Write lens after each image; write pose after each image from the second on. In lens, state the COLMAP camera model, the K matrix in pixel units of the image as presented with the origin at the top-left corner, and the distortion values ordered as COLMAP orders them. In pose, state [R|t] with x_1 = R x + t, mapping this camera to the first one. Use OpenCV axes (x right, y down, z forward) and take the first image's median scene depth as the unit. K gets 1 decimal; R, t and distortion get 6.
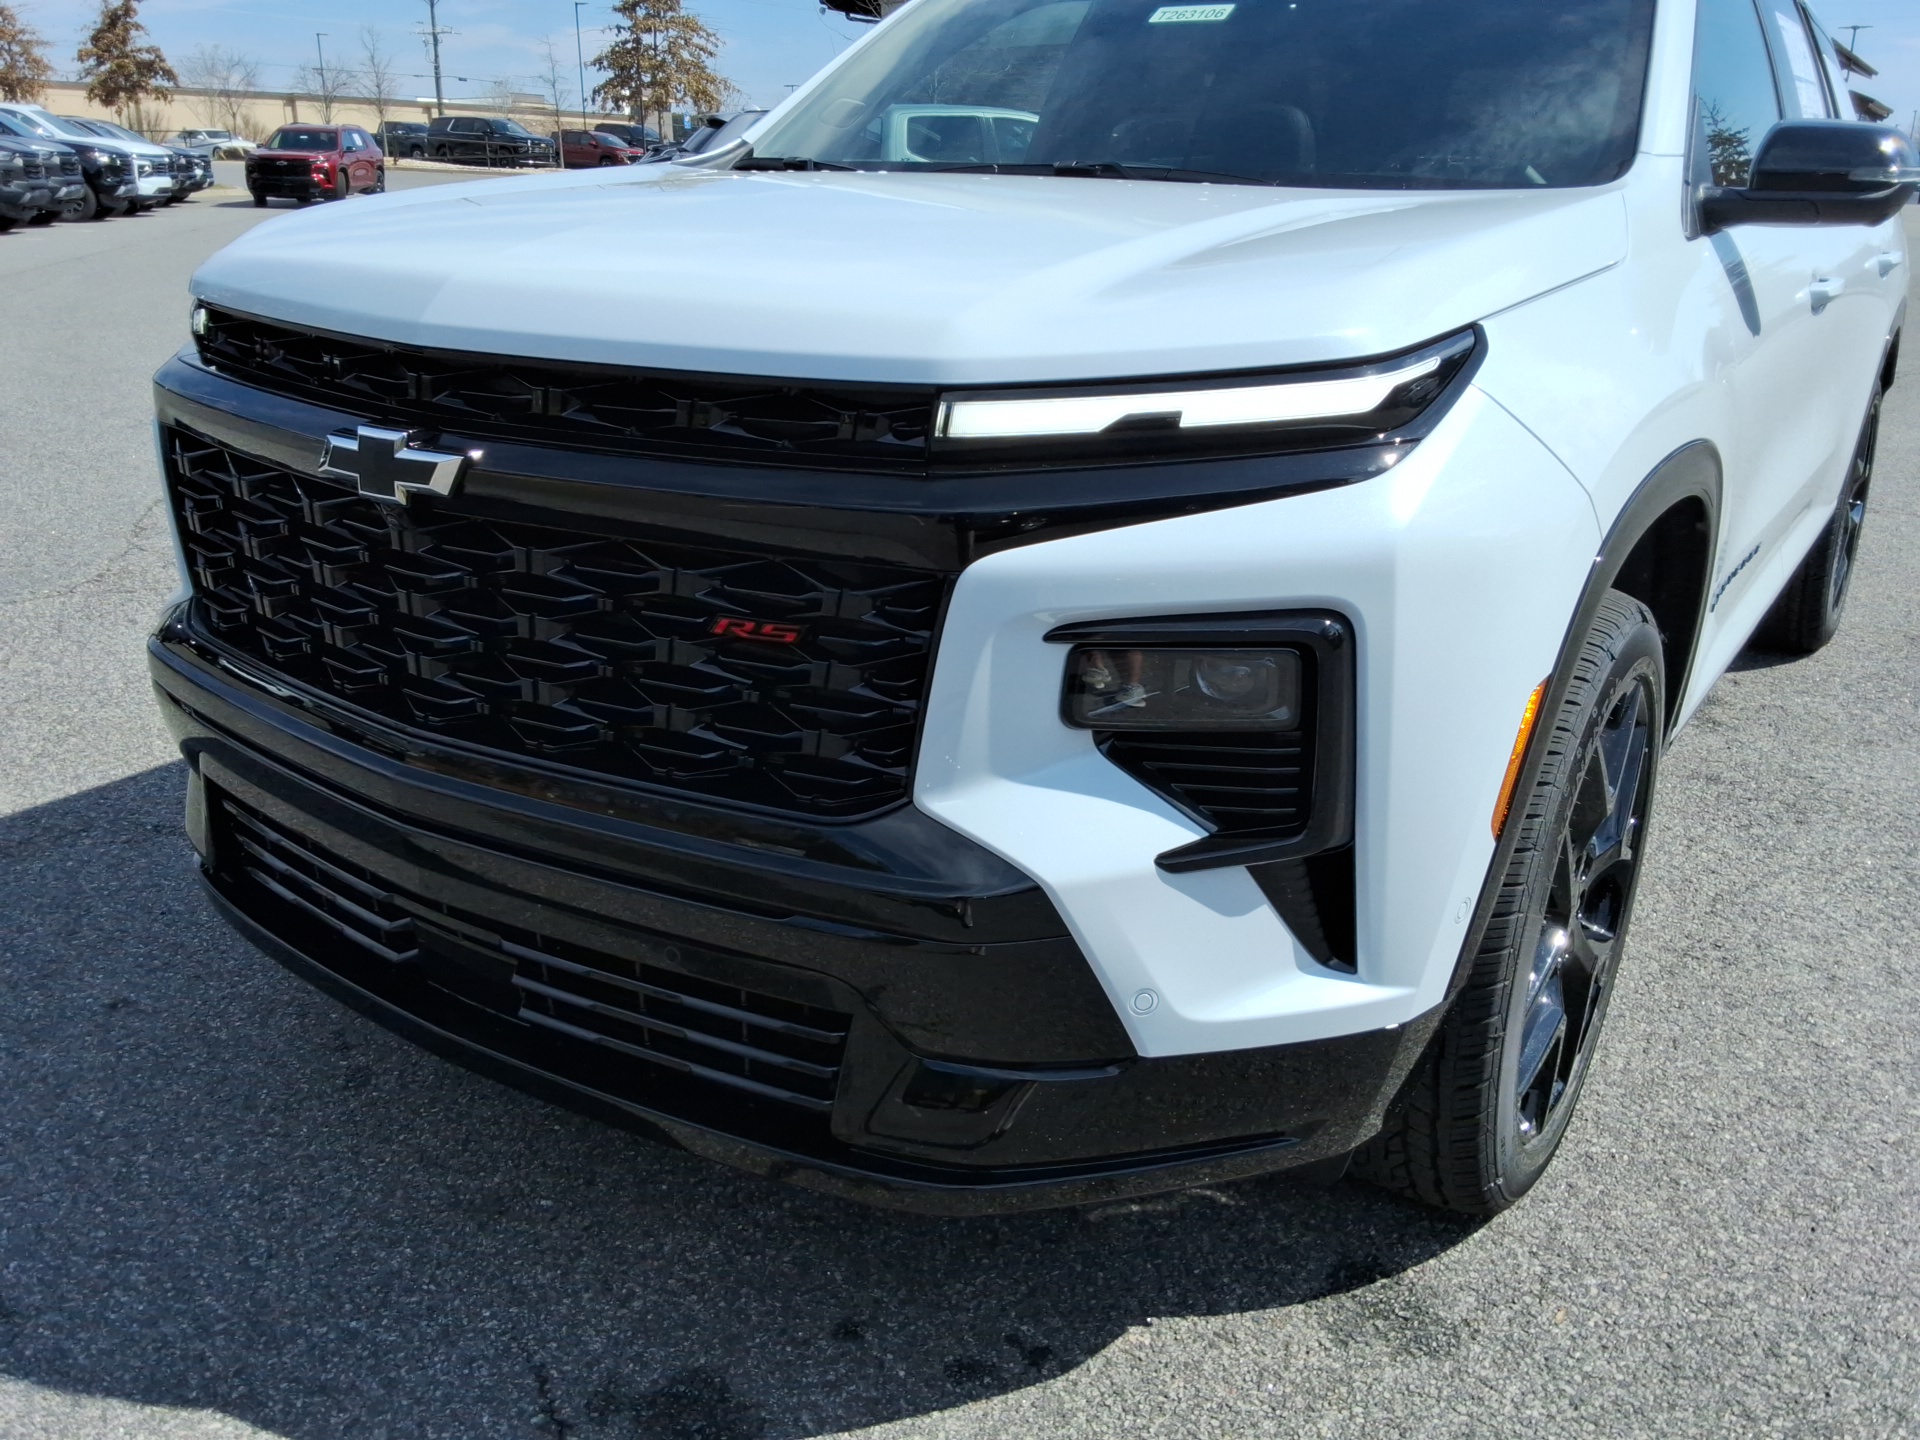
lens RADIAL K [[1537.8, 0, 977.3], [0, 1537.8, 710.2], [0, 0, 1]] dist [0.111782, -0.175809]
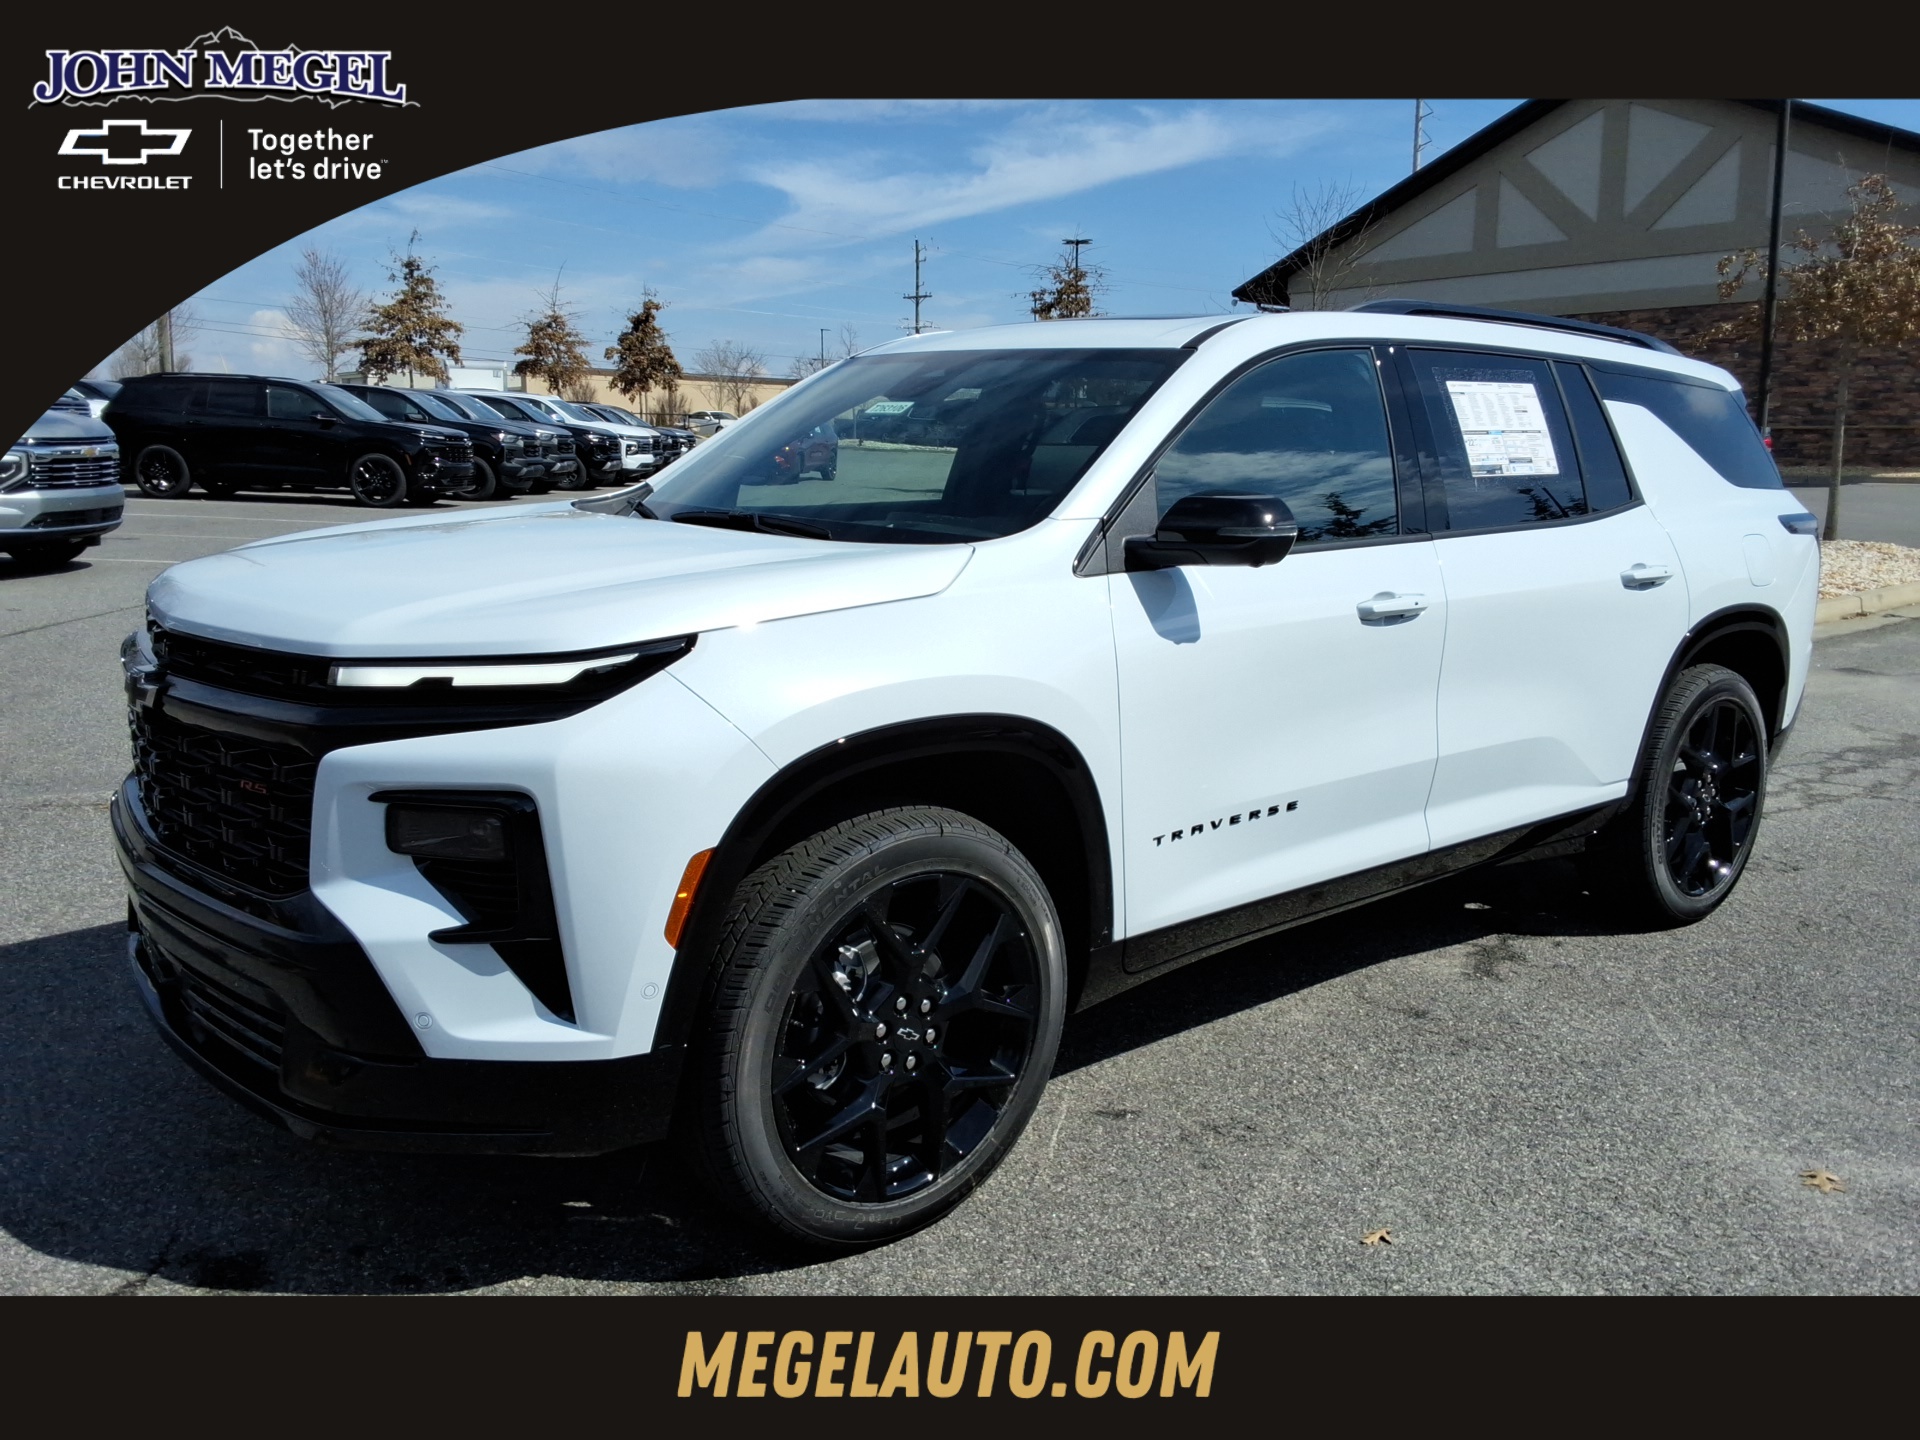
lens RADIAL K [[1537.8, 0, 974.3], [0, 1537.8, 708.4], [0, 0, 1]] dist [0.111782, -0.175809]
pose [[0.960063, 0.044594, -0.276207, 0.881608], [-0.088249, 0.985088, -0.147697, 0.039949], [0.265502, 0.166174, 0.949682, -0.394940]]
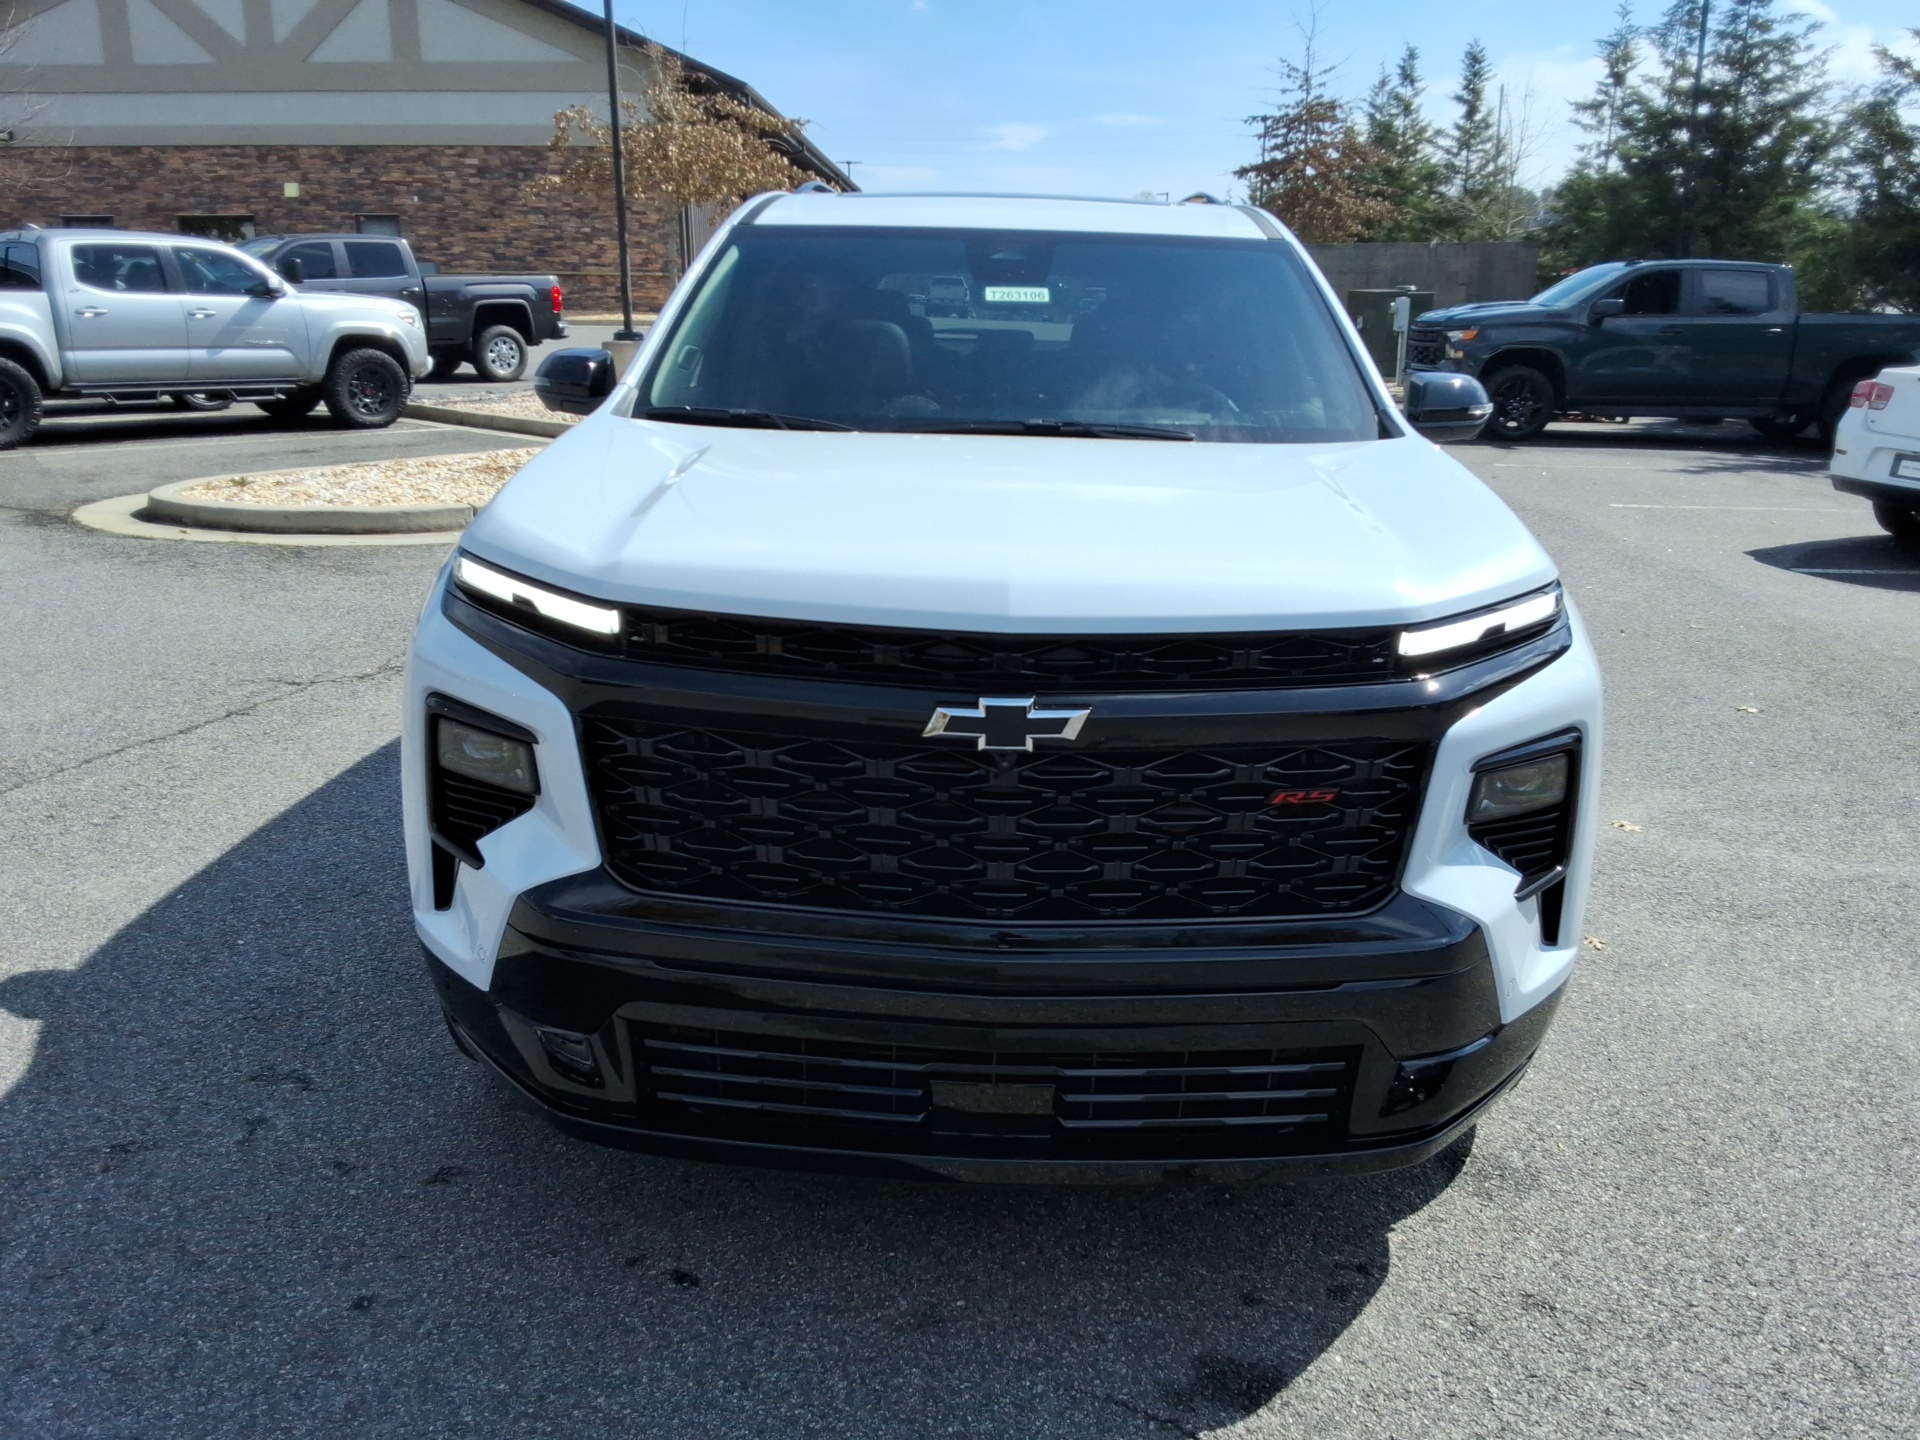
lens RADIAL K [[1537.8, 0, 970.3], [0, 1537.8, 705.8], [0, 0, 1]] dist [0.111782, -0.175809]
pose [[0.842987, -0.140007, 0.519394, -0.889518], [0.172326, 0.984938, -0.014191, -0.130728], [-0.509584, 0.101468, 0.854417, -0.089074]]
